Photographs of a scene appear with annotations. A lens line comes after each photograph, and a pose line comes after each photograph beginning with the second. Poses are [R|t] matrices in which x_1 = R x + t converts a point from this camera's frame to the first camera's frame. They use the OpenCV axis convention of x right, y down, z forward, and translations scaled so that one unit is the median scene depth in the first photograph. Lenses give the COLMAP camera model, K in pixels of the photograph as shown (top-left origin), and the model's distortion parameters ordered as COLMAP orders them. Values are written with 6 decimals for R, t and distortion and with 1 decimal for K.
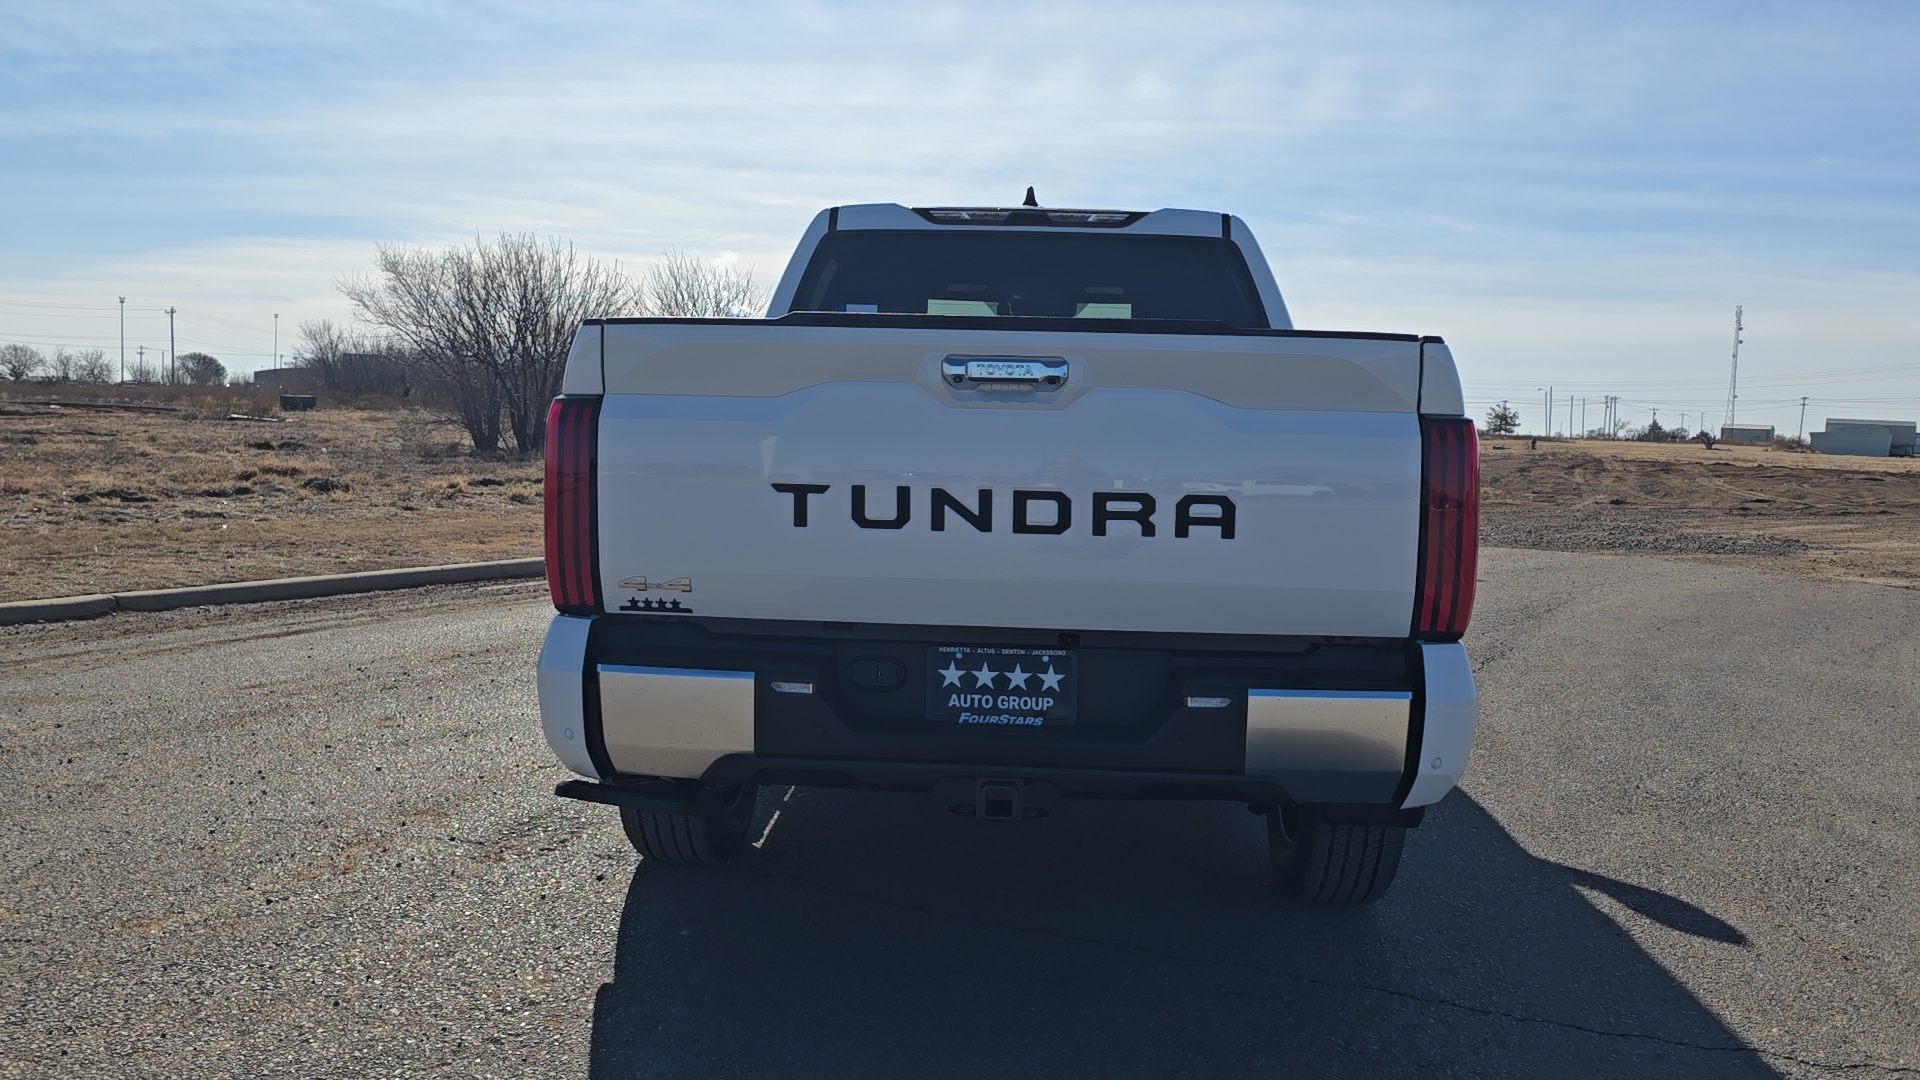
lens RADIAL K [[1625.1, 0, 960.0], [0, 1625.1, 540.0], [0, 0, 1]] dist [0.003070, -0.003207]
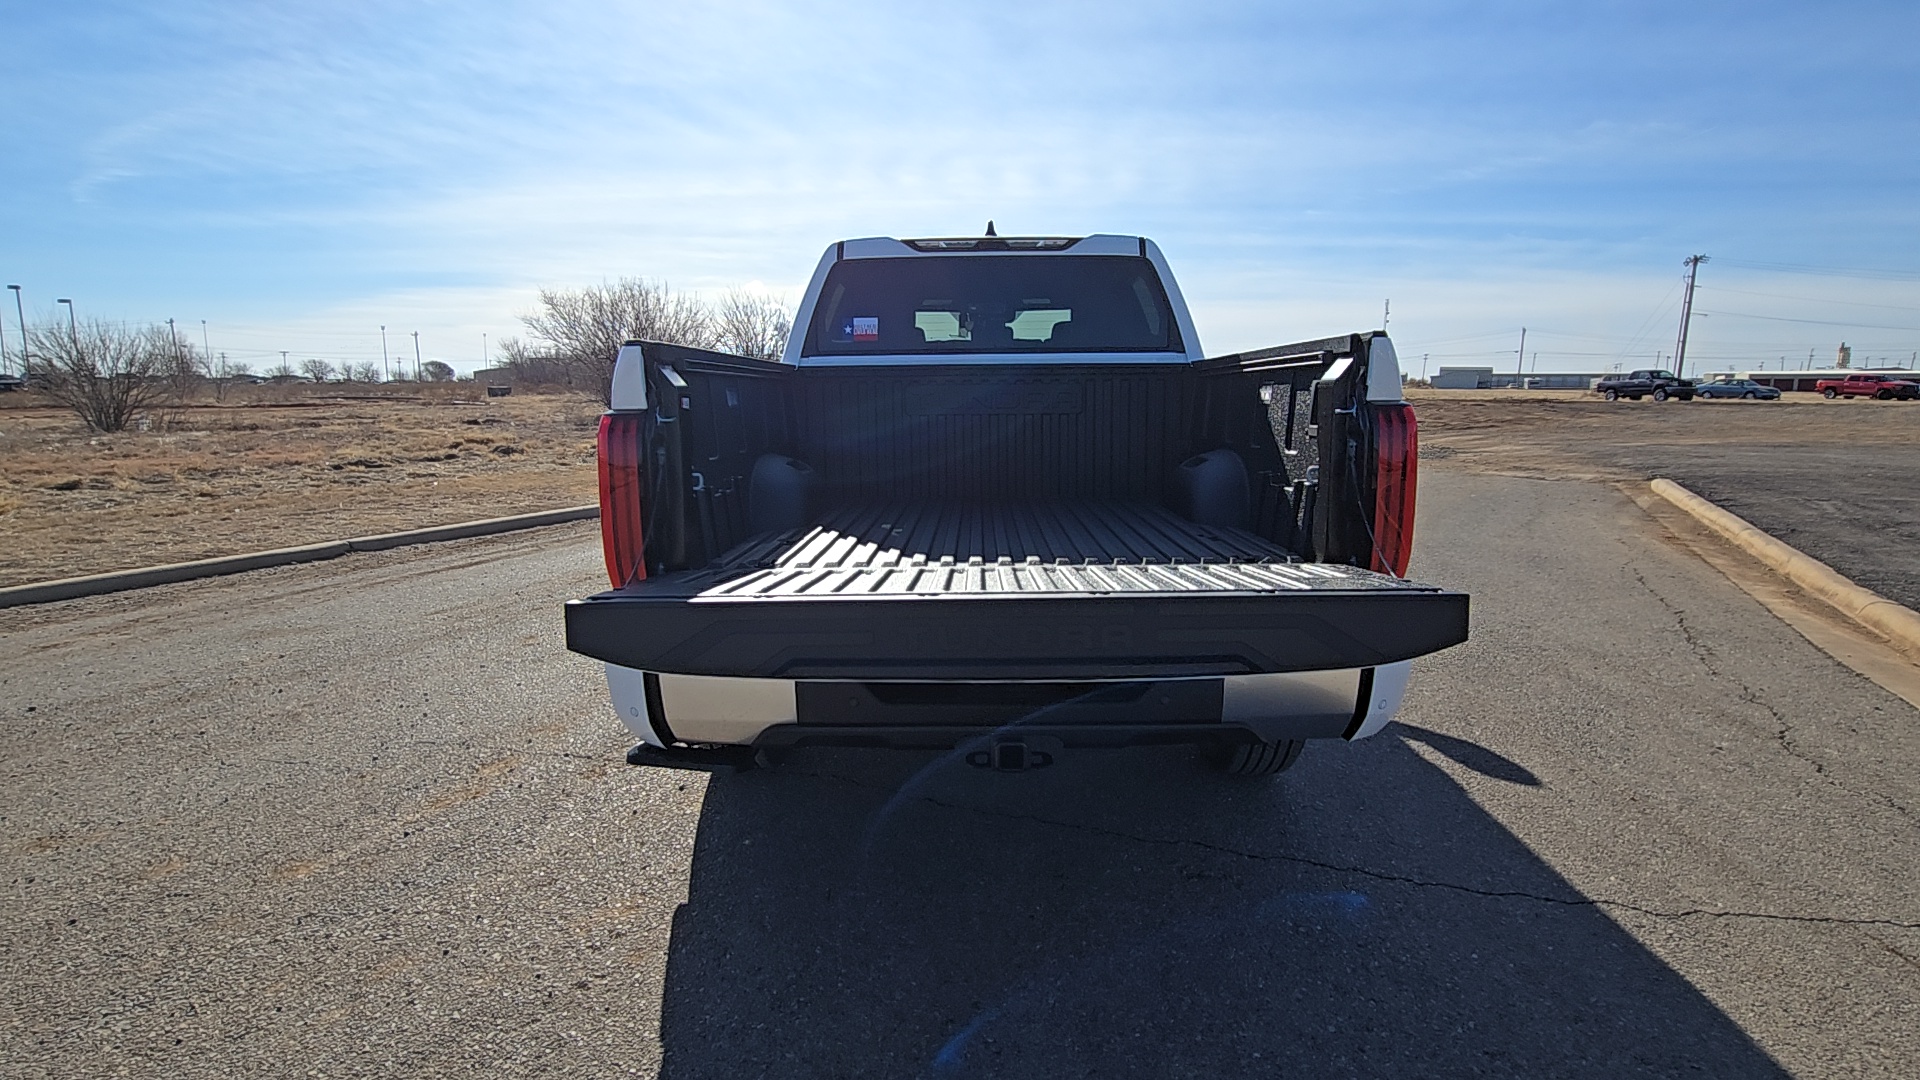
lens RADIAL K [[884.1, 0, 922.3], [0, 884.1, 544.7], [0, 0, 1]] dist [0.004184, 0.000413]
pose [[0.999348, -0.034860, 0.009353, -0.021870], [0.033584, 0.993044, 0.112851, -0.033541], [-0.013221, -0.112463, 0.993568, 0.216189]]
